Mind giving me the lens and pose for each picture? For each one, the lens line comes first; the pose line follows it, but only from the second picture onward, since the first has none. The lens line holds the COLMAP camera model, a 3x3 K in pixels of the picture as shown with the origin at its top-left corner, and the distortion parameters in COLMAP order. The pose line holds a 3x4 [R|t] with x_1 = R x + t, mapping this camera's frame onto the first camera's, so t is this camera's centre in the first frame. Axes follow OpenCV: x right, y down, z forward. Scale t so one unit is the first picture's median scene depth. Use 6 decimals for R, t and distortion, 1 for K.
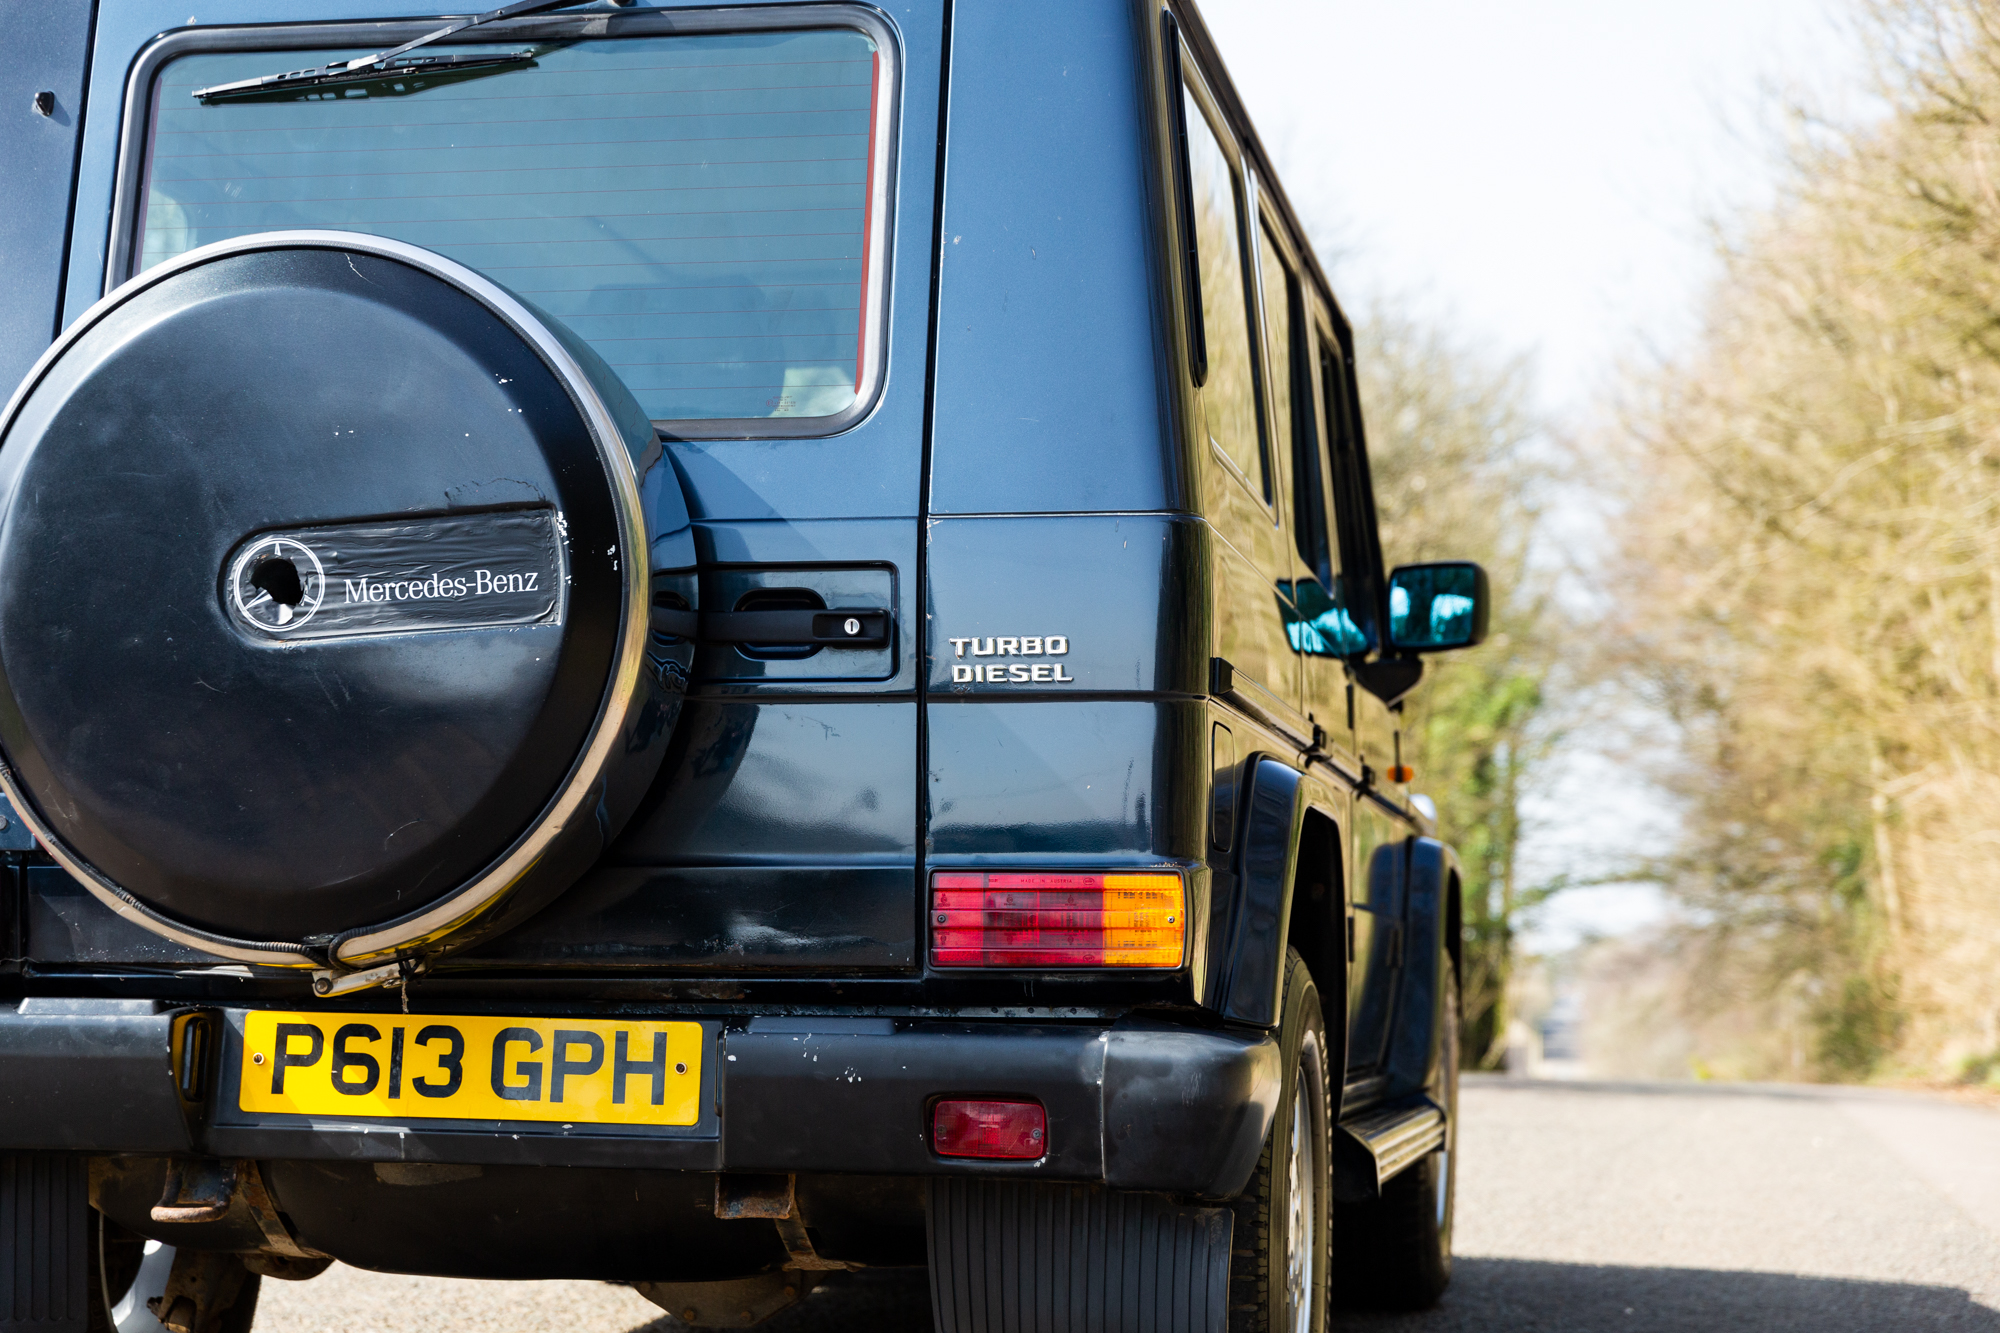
lens RADIAL K [[3741.7, 0, 999.6], [0, 3741.7, 661.1], [0, 0, 1]] dist [-0.012332, 0.128165]
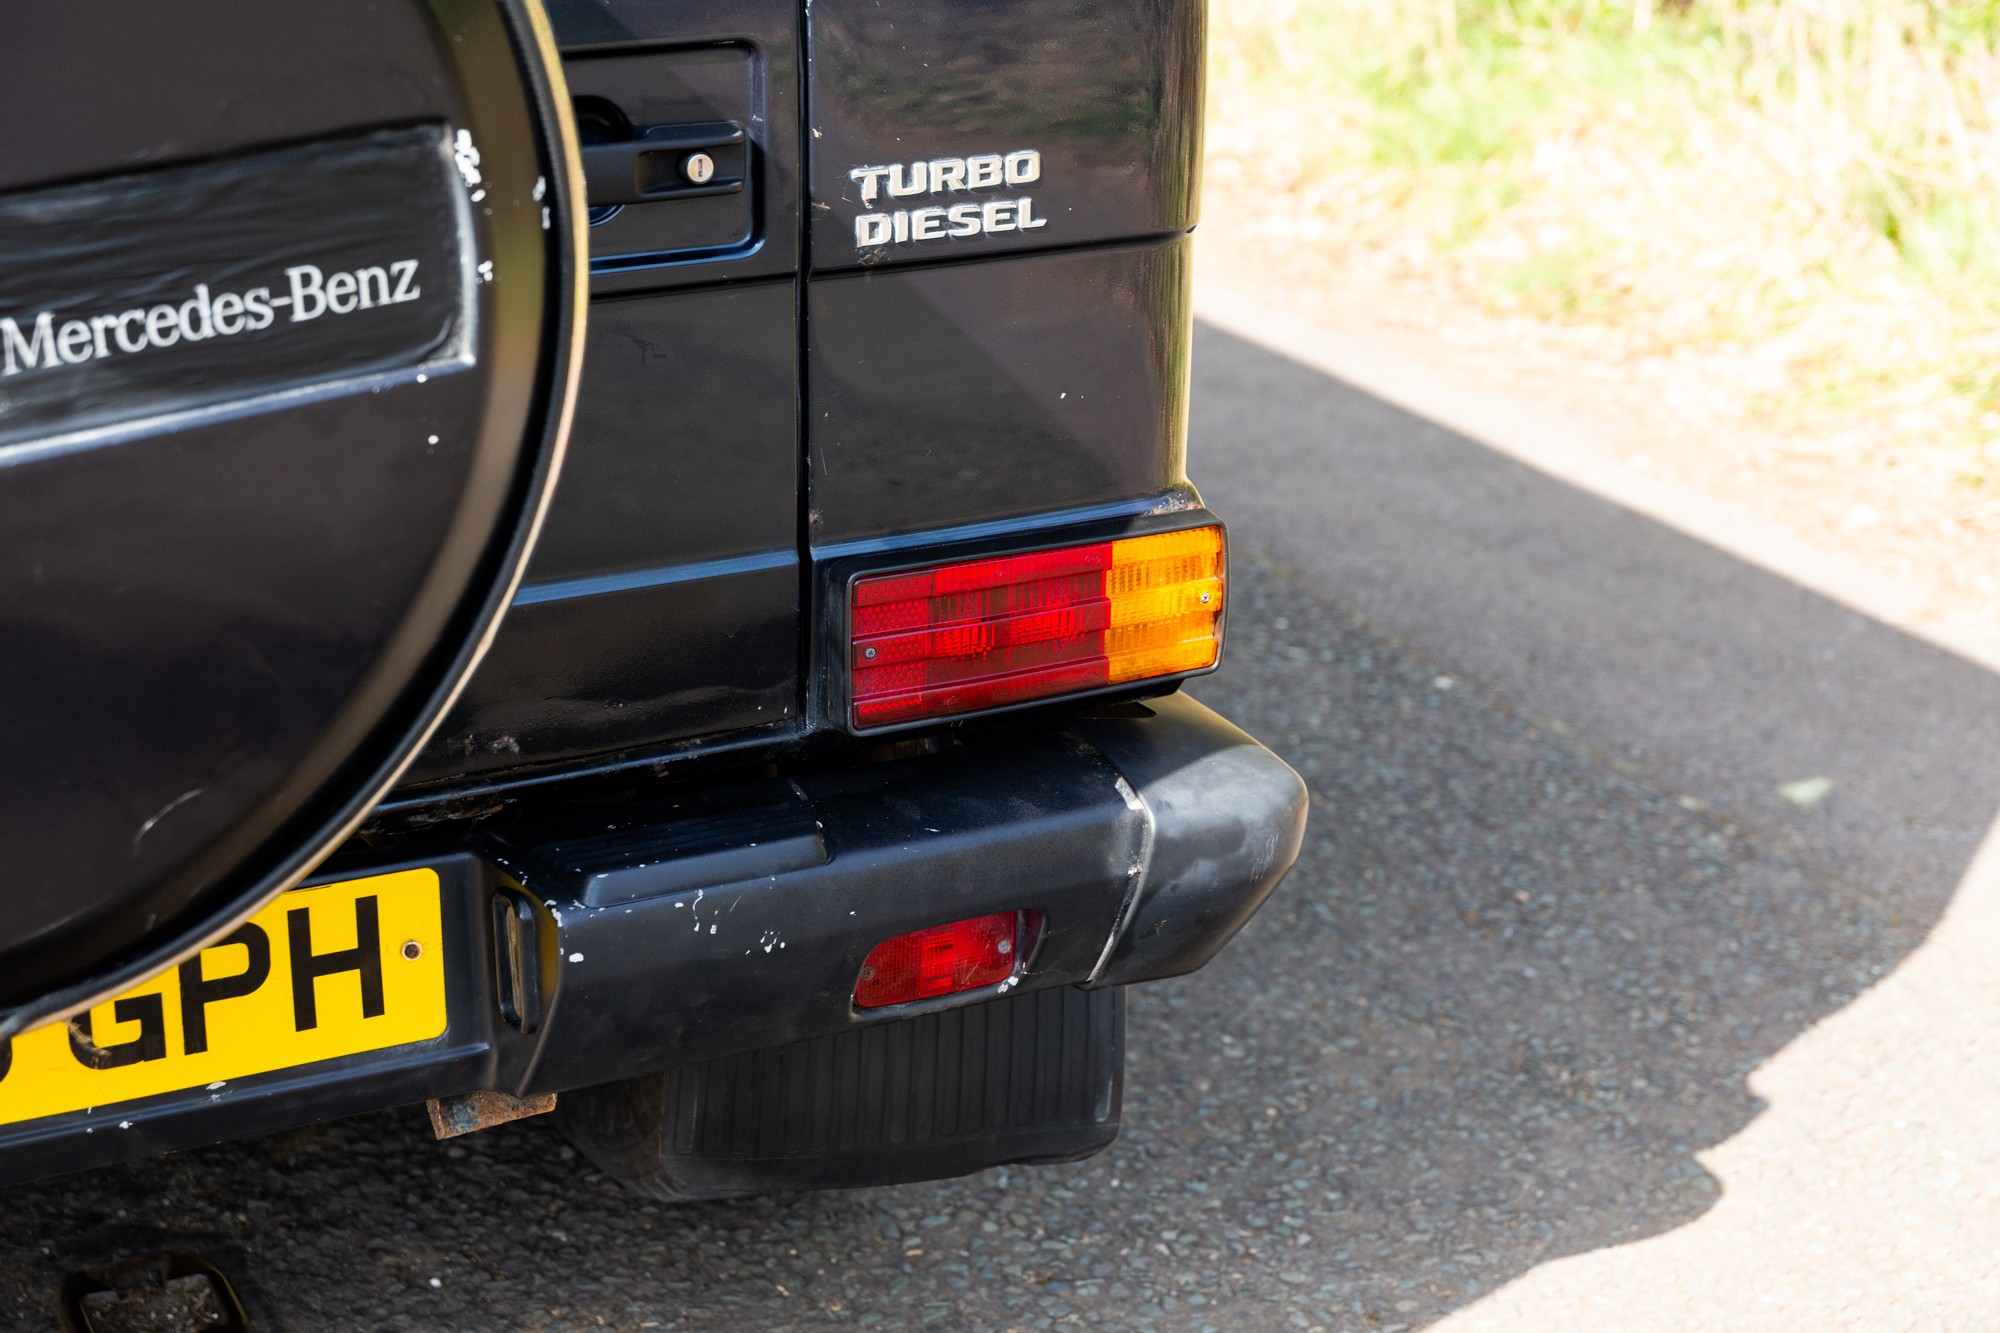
lens RADIAL K [[3440.8, 0, 1054.3], [0, 3440.8, 664.9], [0, 0, 1]] dist [-0.018052, -0.094690]
pose [[0.784819, -0.204897, 0.584873, -0.307676], [-0.063841, 0.912010, 0.405168, -0.149955], [-0.616428, -0.355323, 0.702682, 0.592481]]
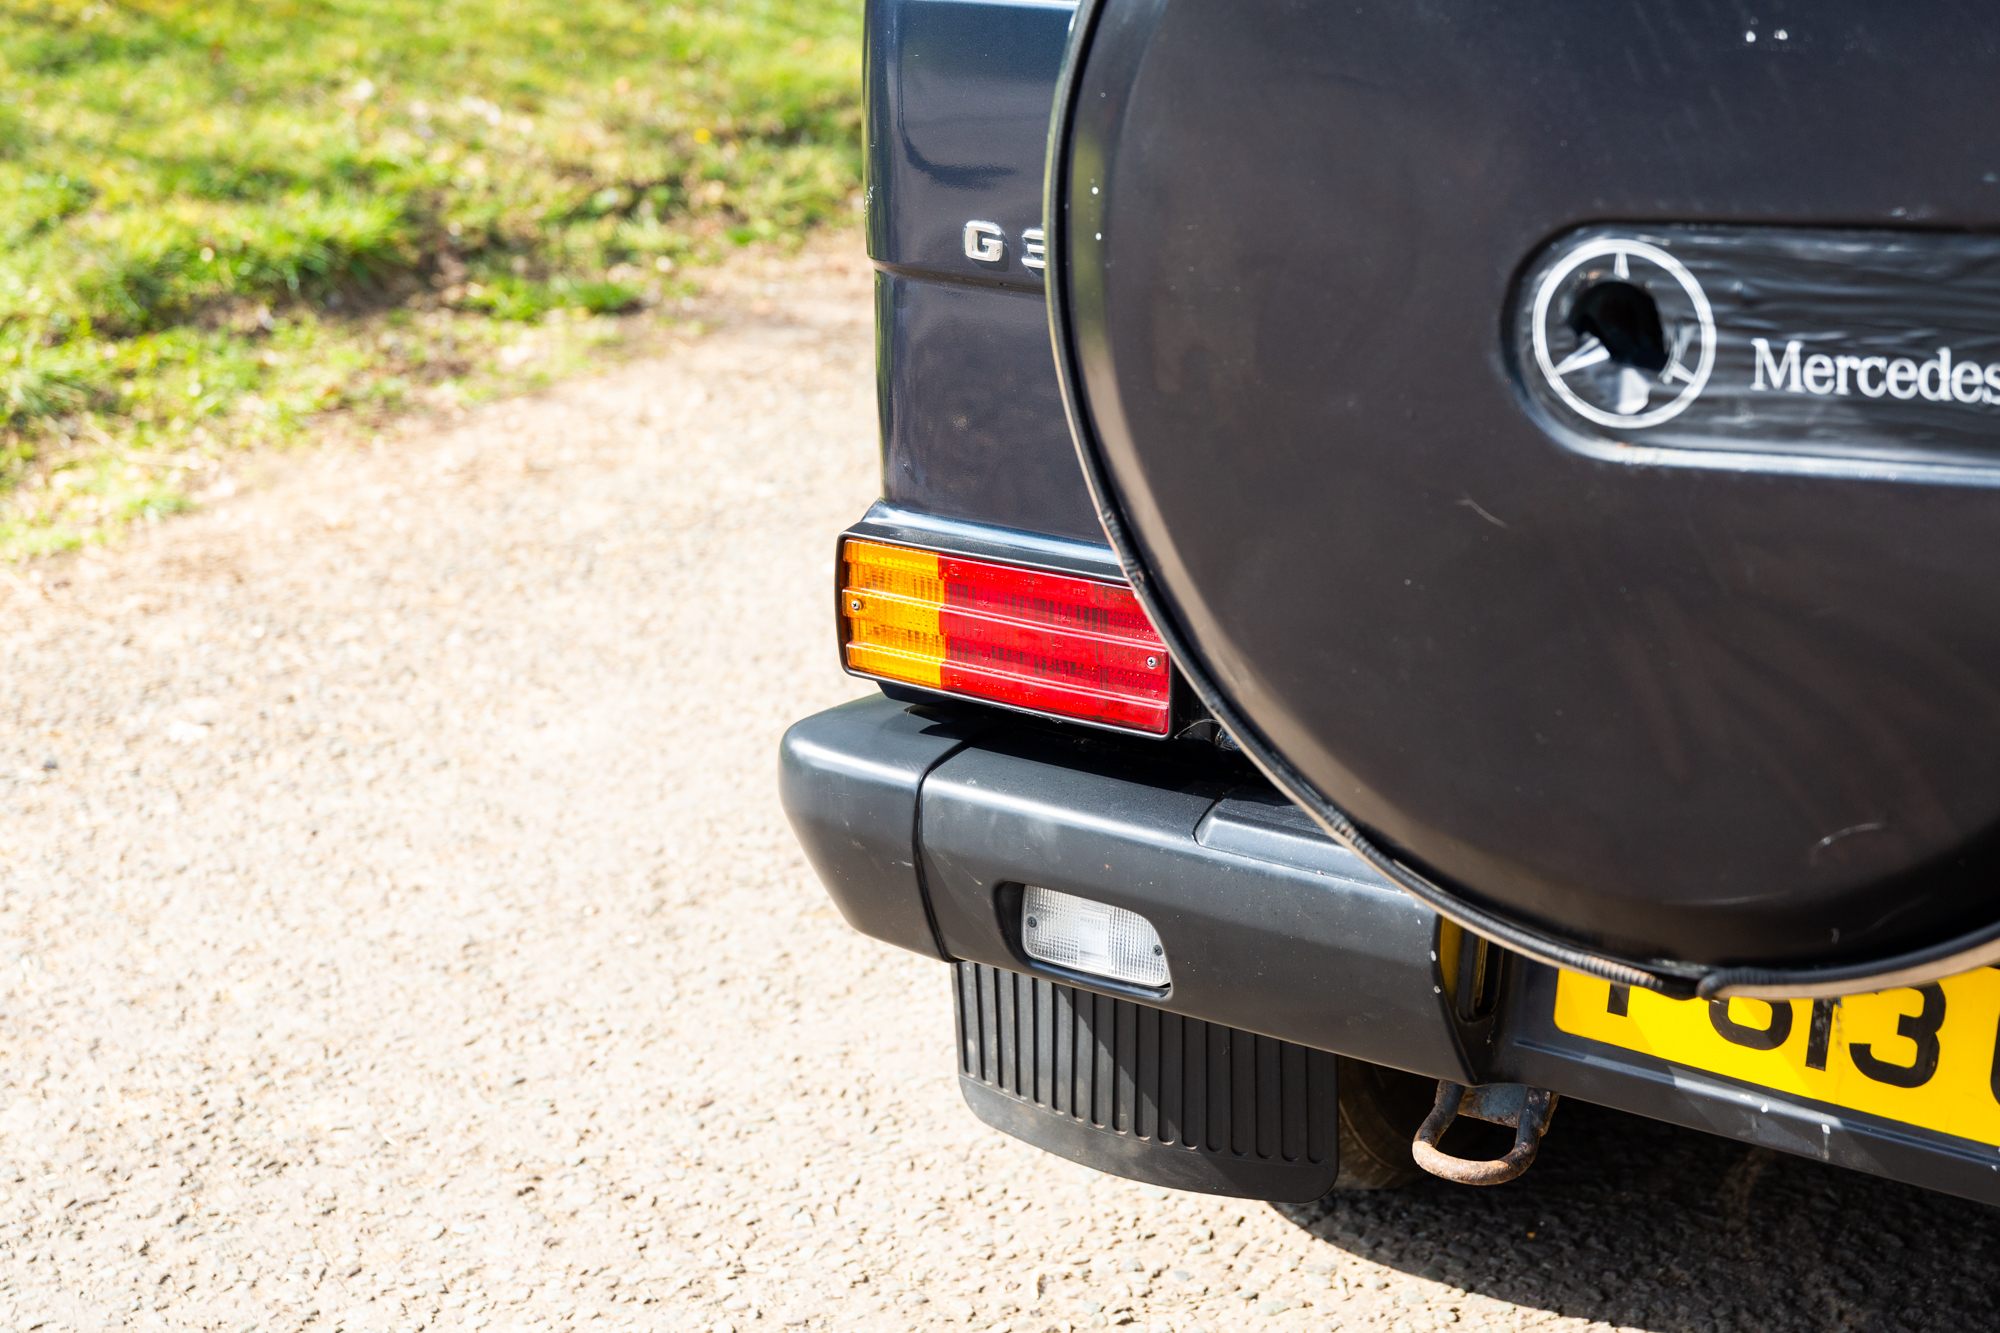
lens RADIAL K [[3390.0, 0, 1002.7], [0, 3390.0, 670.2], [0, 0, 1]] dist [-0.027016, 0.013324]
pose [[0.920608, 0.112301, -0.373990, -0.090918], [0.046328, 0.919577, 0.390170, -0.151228], [0.387729, -0.376520, 0.841367, 0.547016]]
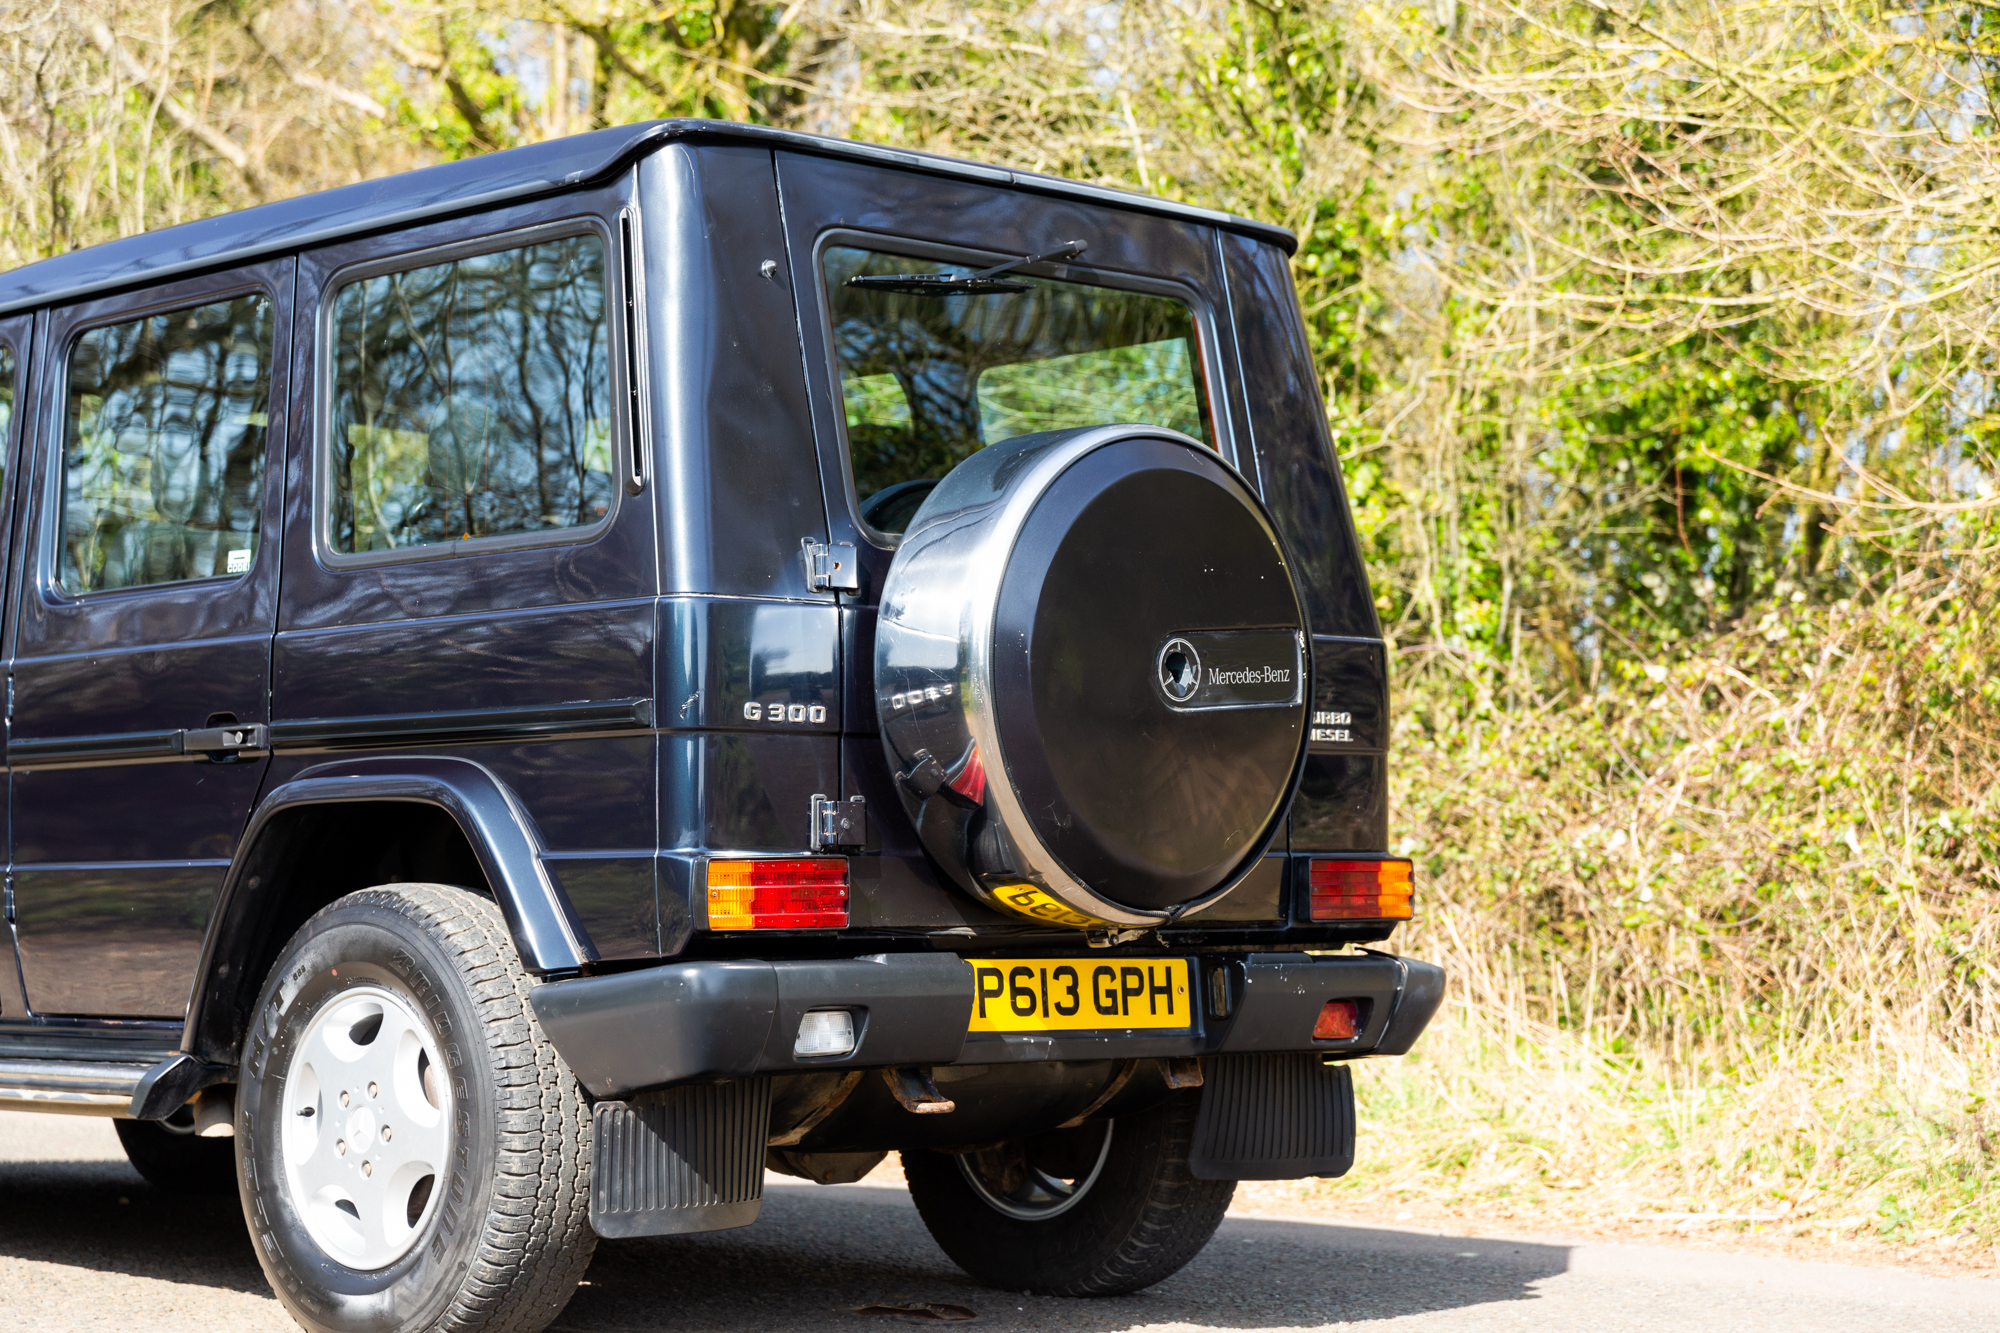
lens RADIAL K [[3741.7, 0, 999.6], [0, 3741.7, 661.1], [0, 0, 1]] dist [-0.012332, 0.128165]
pose [[0.582073, 0.039114, 0.812196, -1.373878], [-0.055241, 0.998437, -0.008494, -0.006980], [-0.811258, -0.039923, 0.583323, 0.183165]]
